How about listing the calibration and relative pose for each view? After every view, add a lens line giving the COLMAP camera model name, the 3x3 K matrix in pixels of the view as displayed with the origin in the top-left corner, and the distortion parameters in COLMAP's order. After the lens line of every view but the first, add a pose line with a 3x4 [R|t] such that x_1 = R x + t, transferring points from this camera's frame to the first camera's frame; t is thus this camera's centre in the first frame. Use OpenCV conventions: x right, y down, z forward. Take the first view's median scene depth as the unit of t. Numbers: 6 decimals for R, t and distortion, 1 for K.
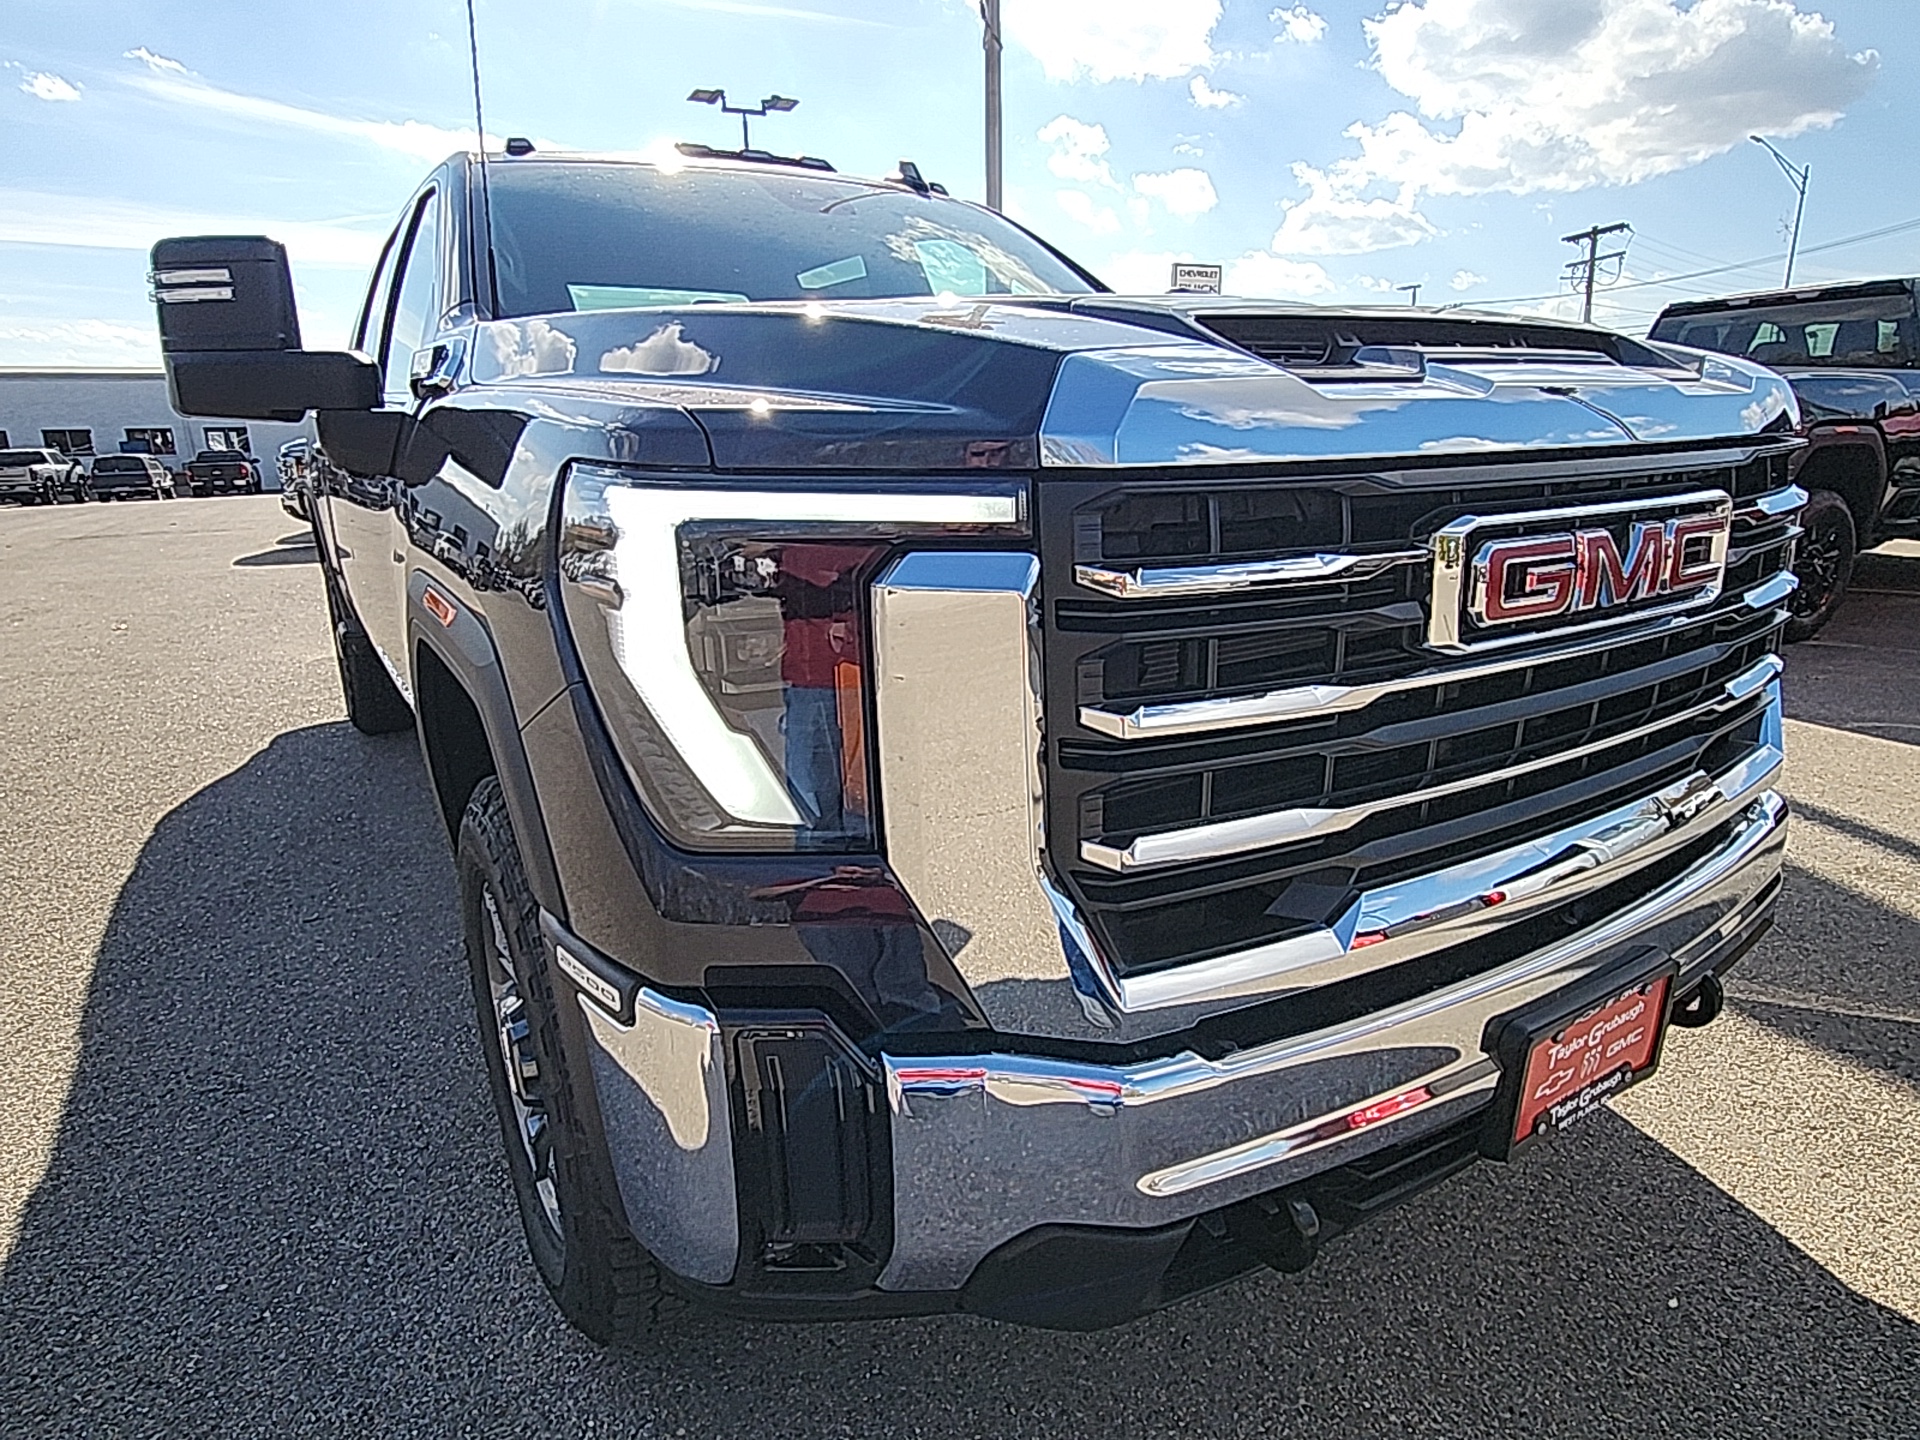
lens RADIAL K [[1077.6, 0, 953.4], [0, 1077.6, 713.8], [0, 0, 1]] dist [0.005202, 0.002325]
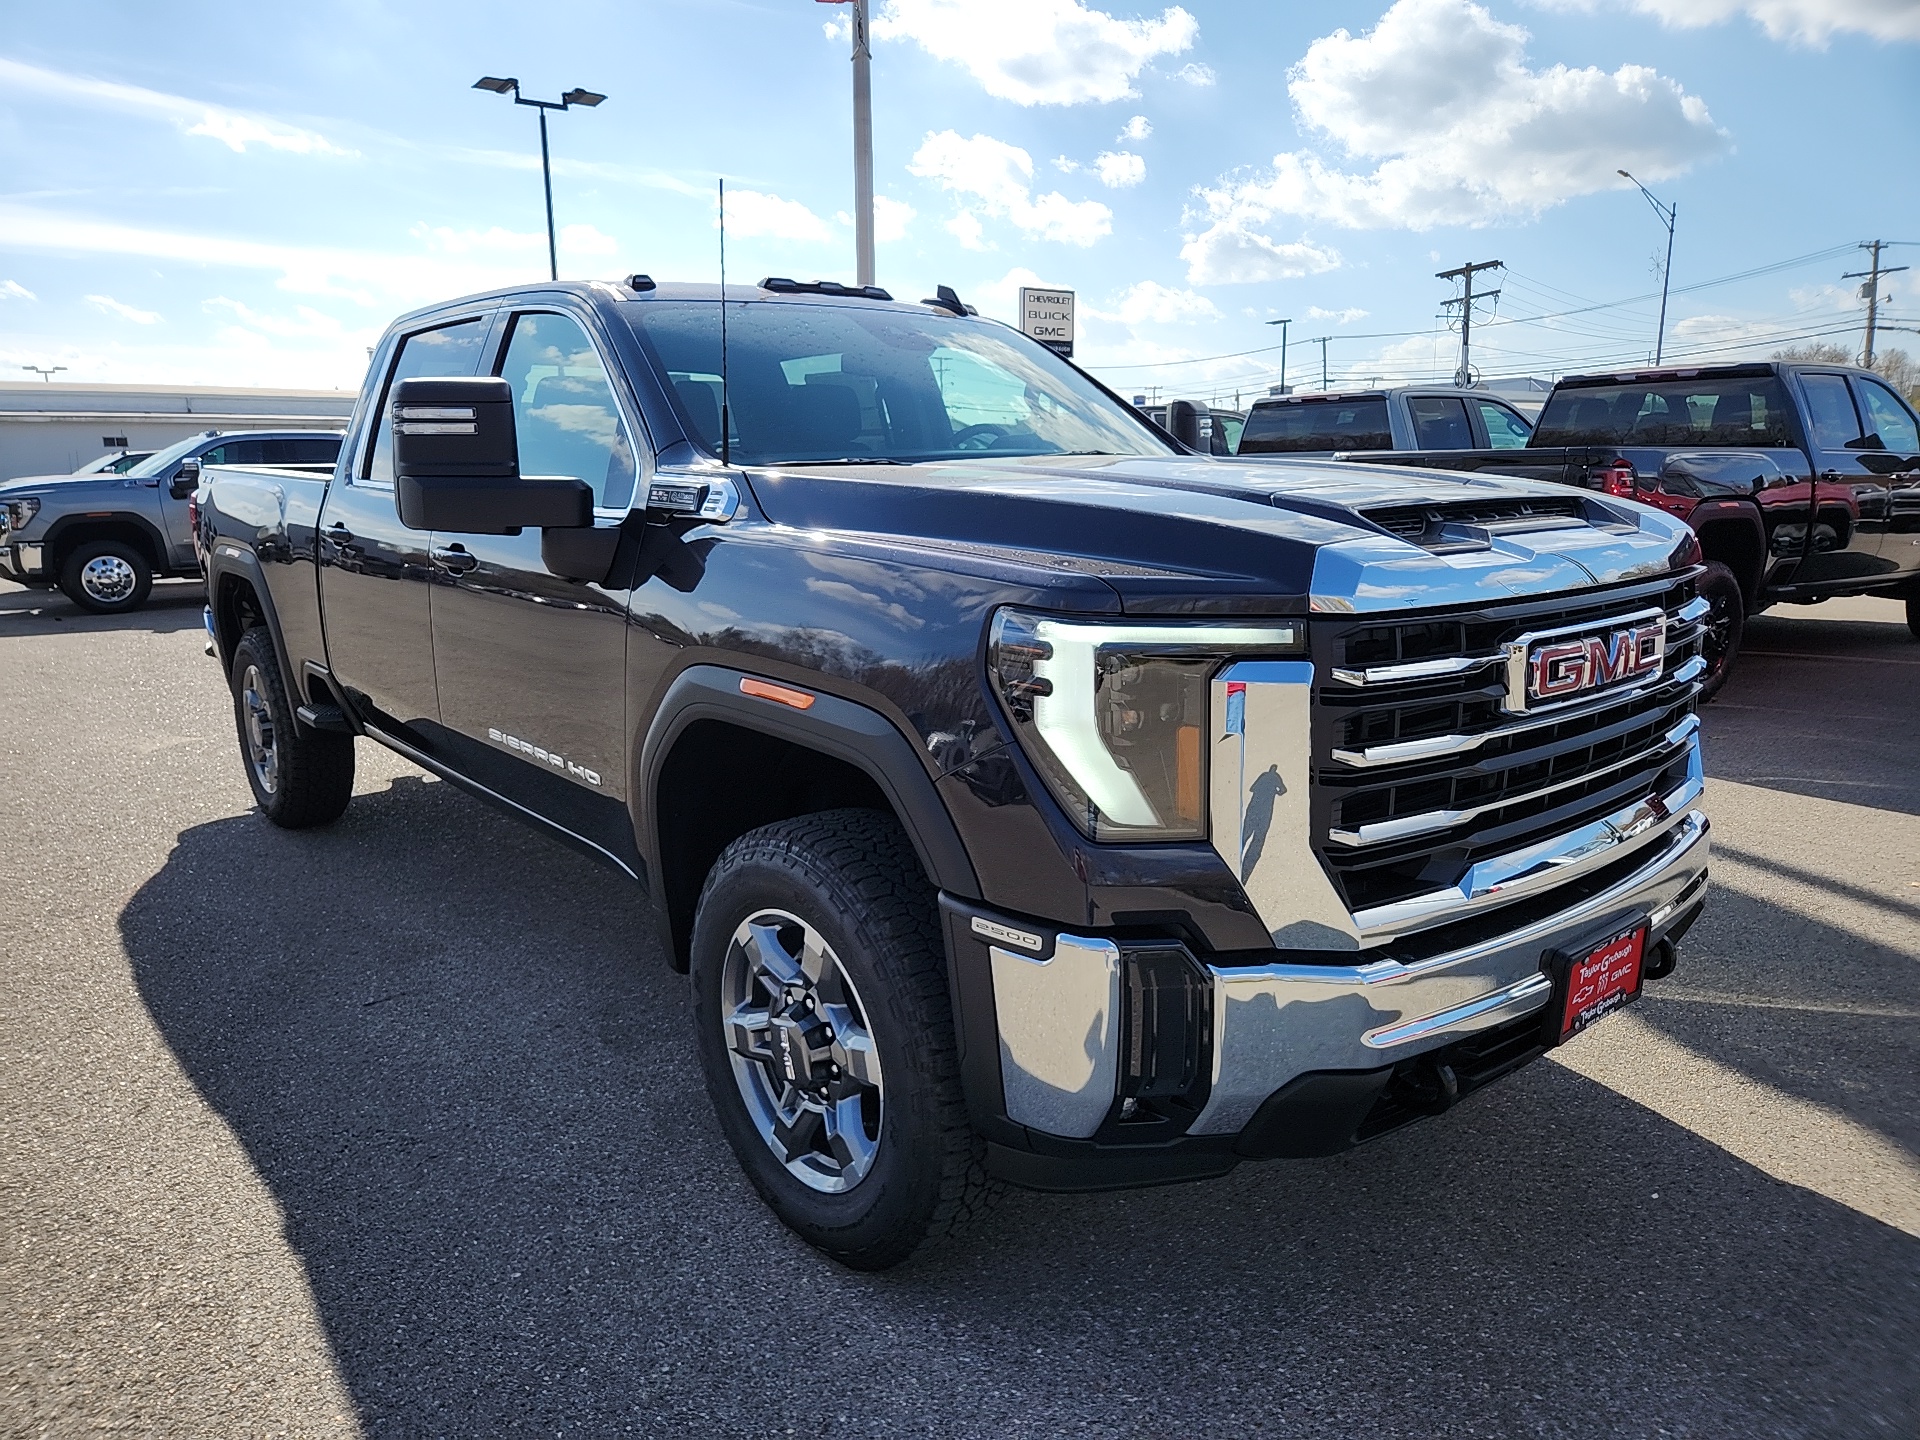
lens RADIAL K [[1282.8, 0, 948.9], [0, 1282.8, 724.4], [0, 0, 1]] dist [0.041667, -0.009471]
pose [[0.989914, -0.016882, 0.140658, -0.461467], [0.025459, 0.997910, -0.059399, 0.036197], [-0.139361, 0.062381, 0.988275, -0.563701]]
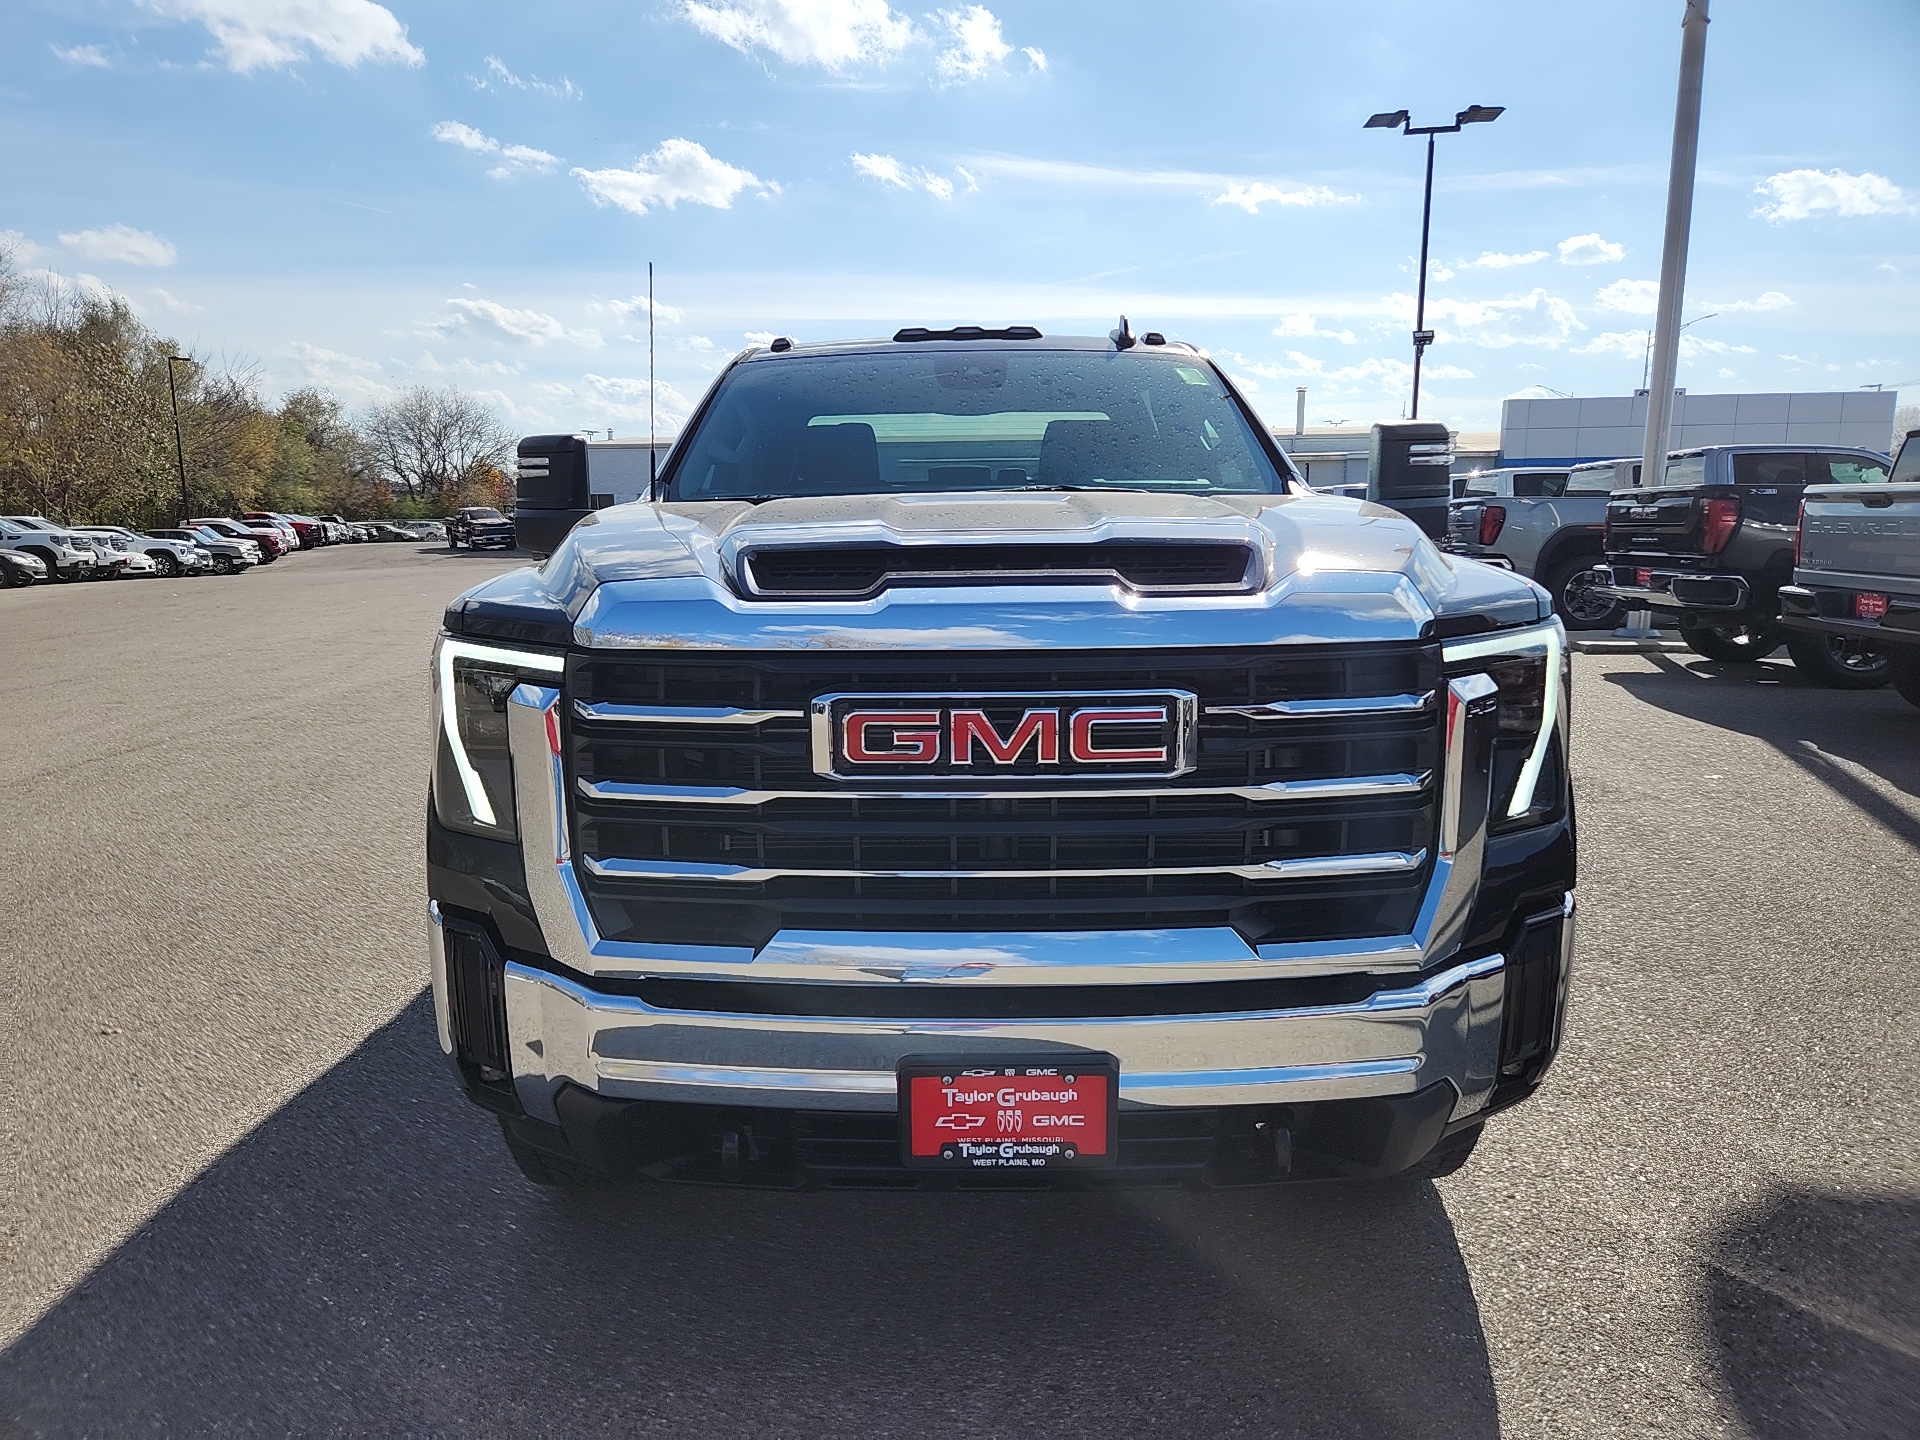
lens RADIAL K [[1282.8, 0, 941.9], [0, 1282.8, 736.7], [0, 0, 1]] dist [0.041667, -0.009471]
pose [[0.848521, 0.108961, -0.517822, 1.024983], [-0.144794, 0.989032, -0.029152, -0.058172], [0.508966, 0.099714, 0.854992, -0.315730]]
